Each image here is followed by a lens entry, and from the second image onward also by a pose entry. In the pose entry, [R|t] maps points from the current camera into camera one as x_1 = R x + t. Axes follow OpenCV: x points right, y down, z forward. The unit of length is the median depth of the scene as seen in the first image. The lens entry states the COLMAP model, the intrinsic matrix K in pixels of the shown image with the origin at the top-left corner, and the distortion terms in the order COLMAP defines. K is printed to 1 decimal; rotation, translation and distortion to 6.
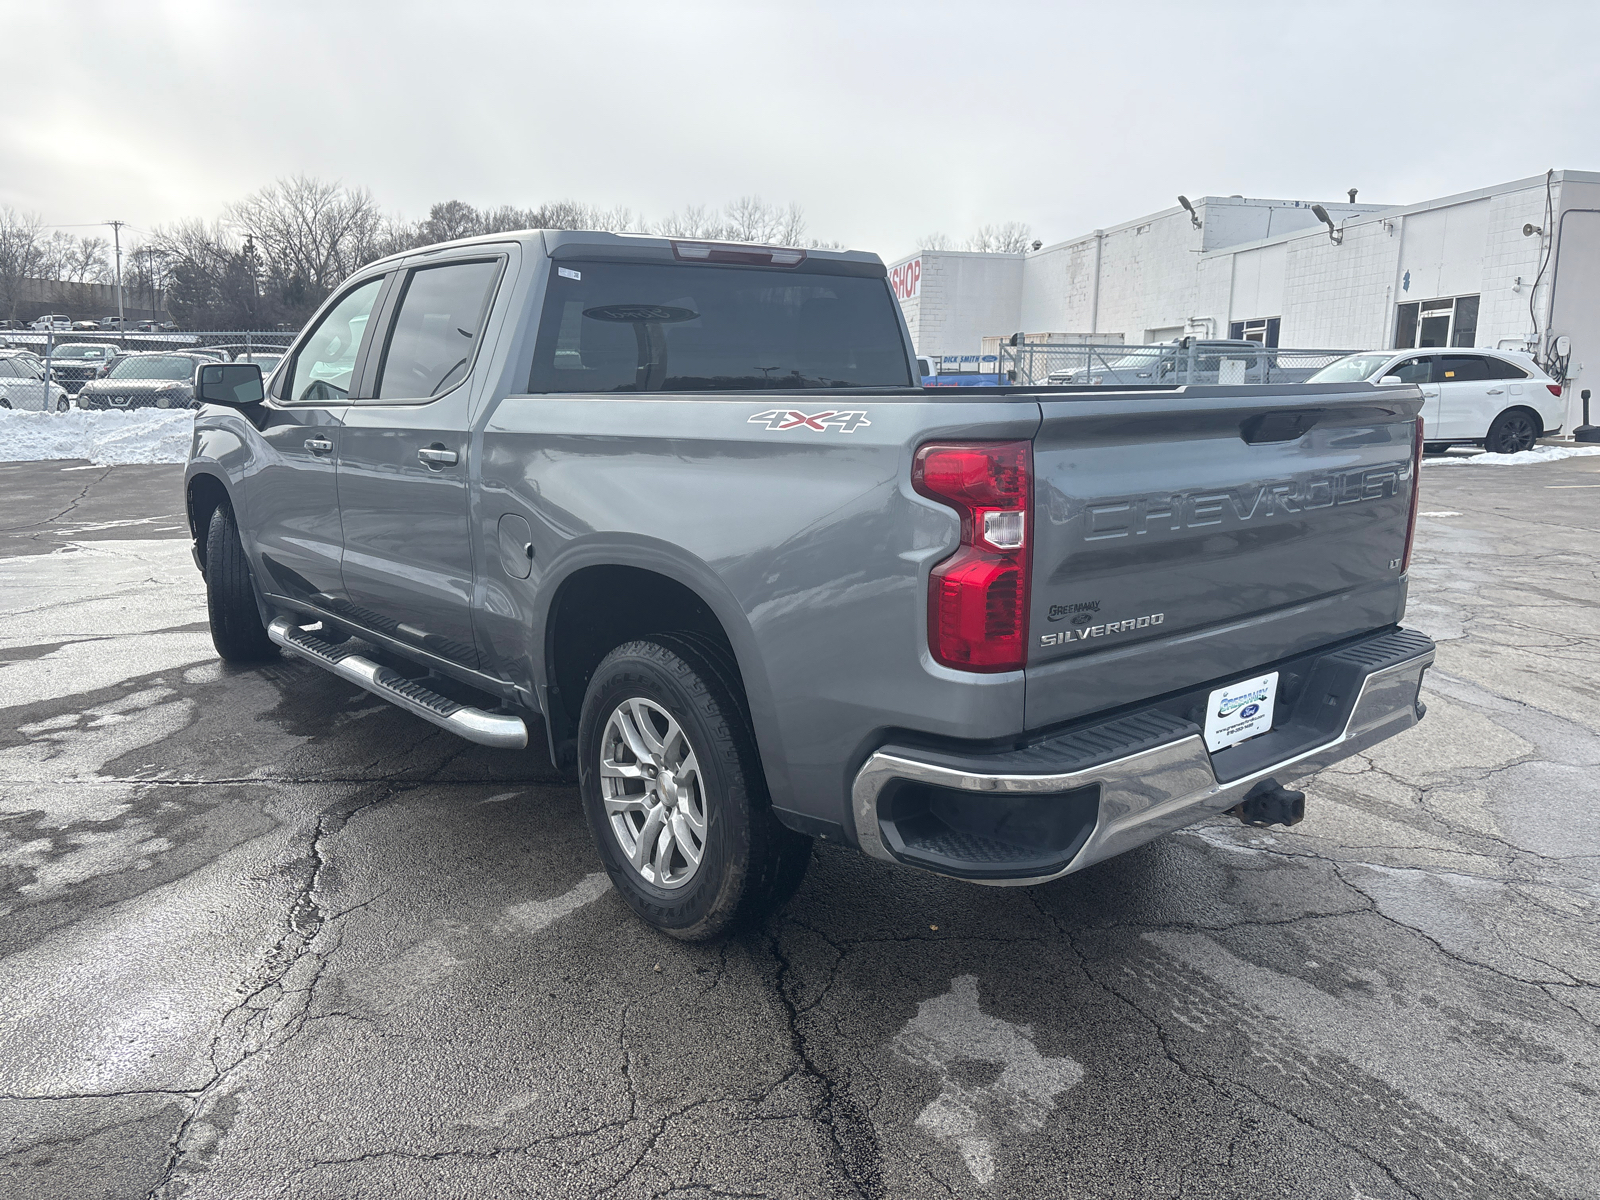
lens RADIAL K [[1212.4, 0, 779.7], [0, 1212.4, 607.2], [0, 0, 1]] dist [0.067058, -0.072408]
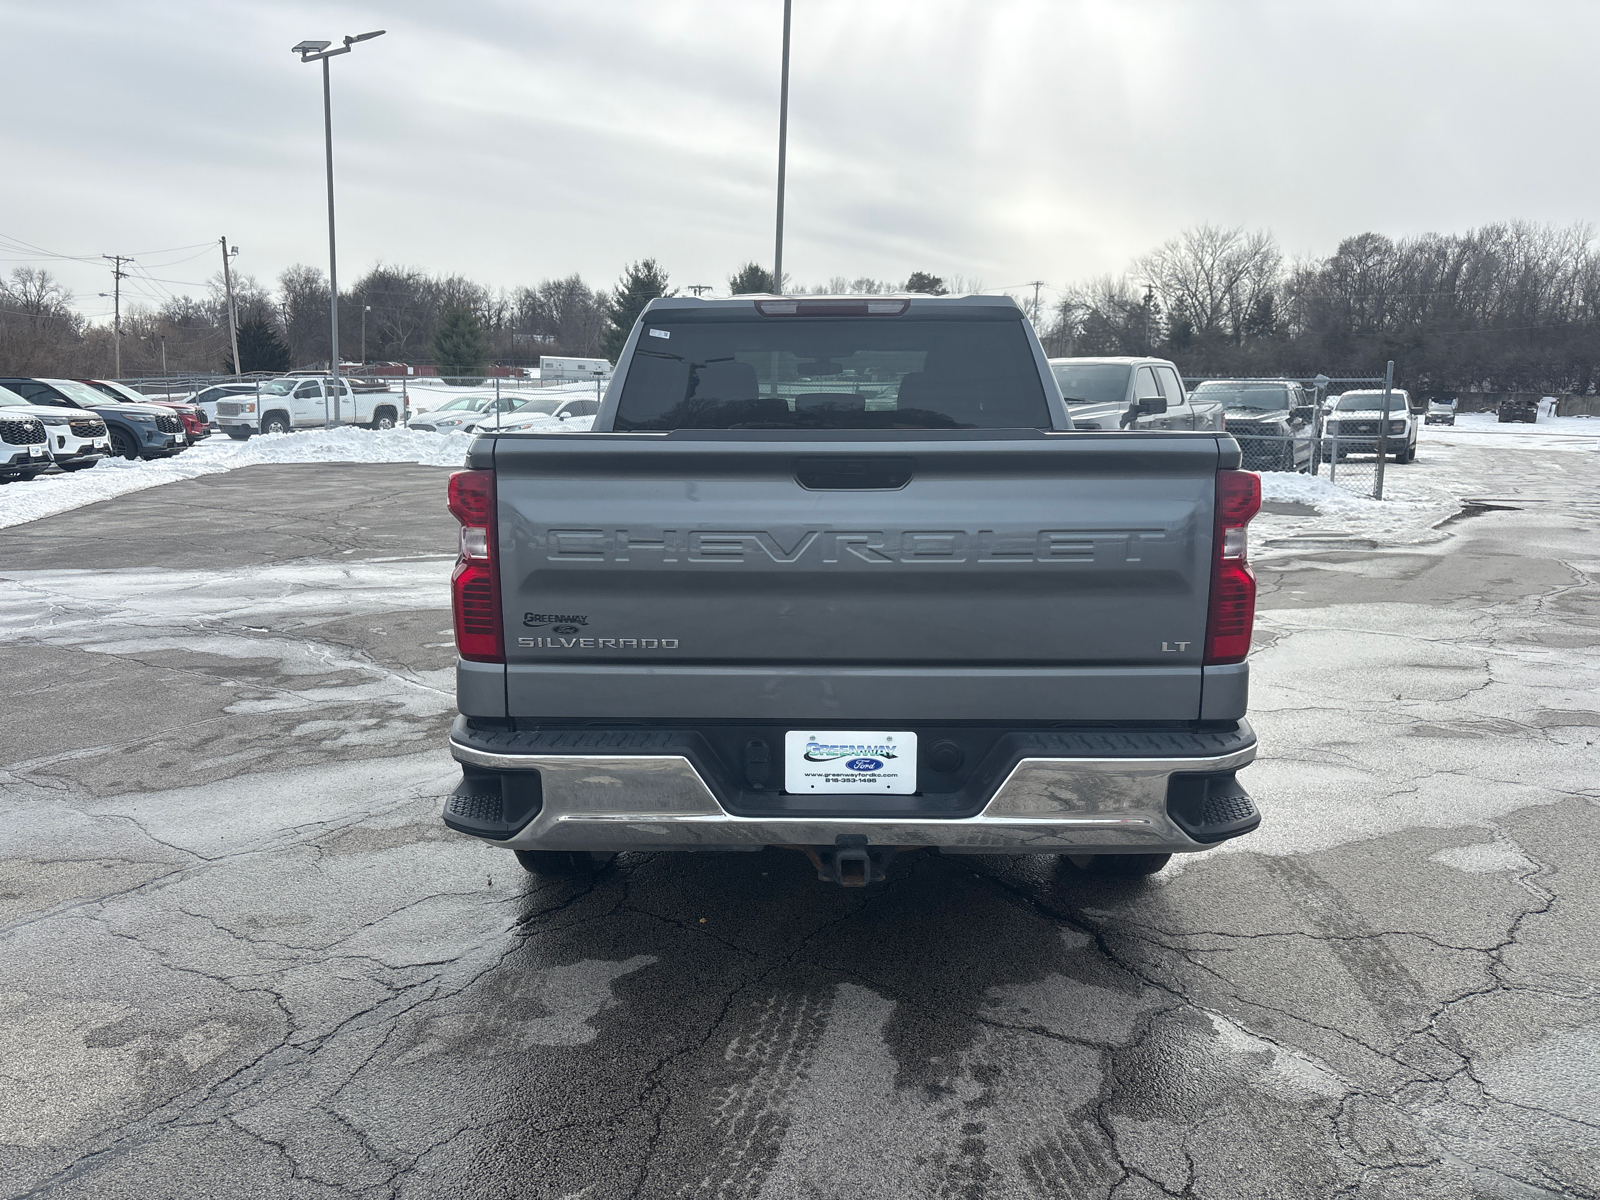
lens RADIAL K [[1212.2, 0, 773.0], [0, 1212.2, 597.2], [0, 0, 1]] dist [0.057822, -0.059713]
pose [[0.755135, 0.104137, -0.647246, 0.666197], [-0.130166, 0.991463, 0.007655, -0.031932], [0.642517, 0.078469, 0.762243, 0.147018]]
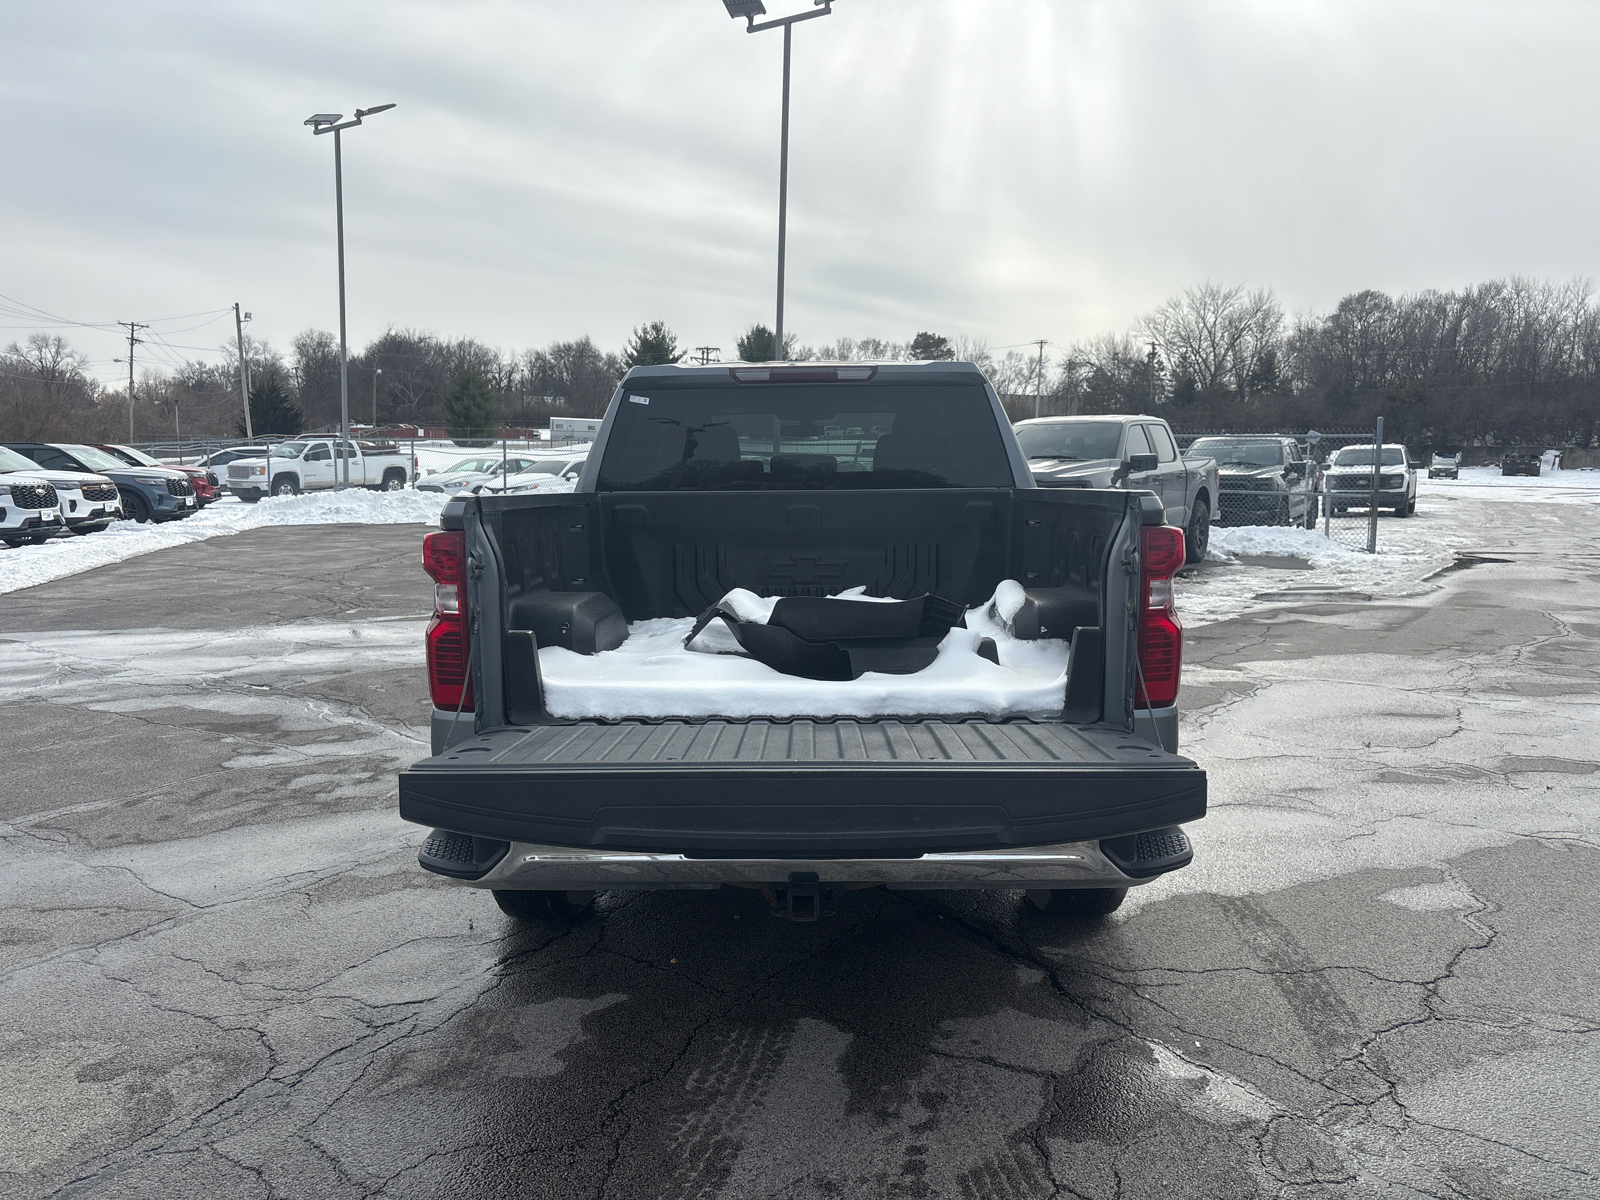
lens RADIAL K [[1212.4, 0, 779.7], [0, 1212.4, 607.2], [0, 0, 1]] dist [0.067058, -0.072408]
pose [[0.753516, 0.073375, -0.653322, 0.720334], [-0.123213, 0.991905, -0.030707, -0.031910], [0.645781, 0.103636, 0.756457, 0.134505]]
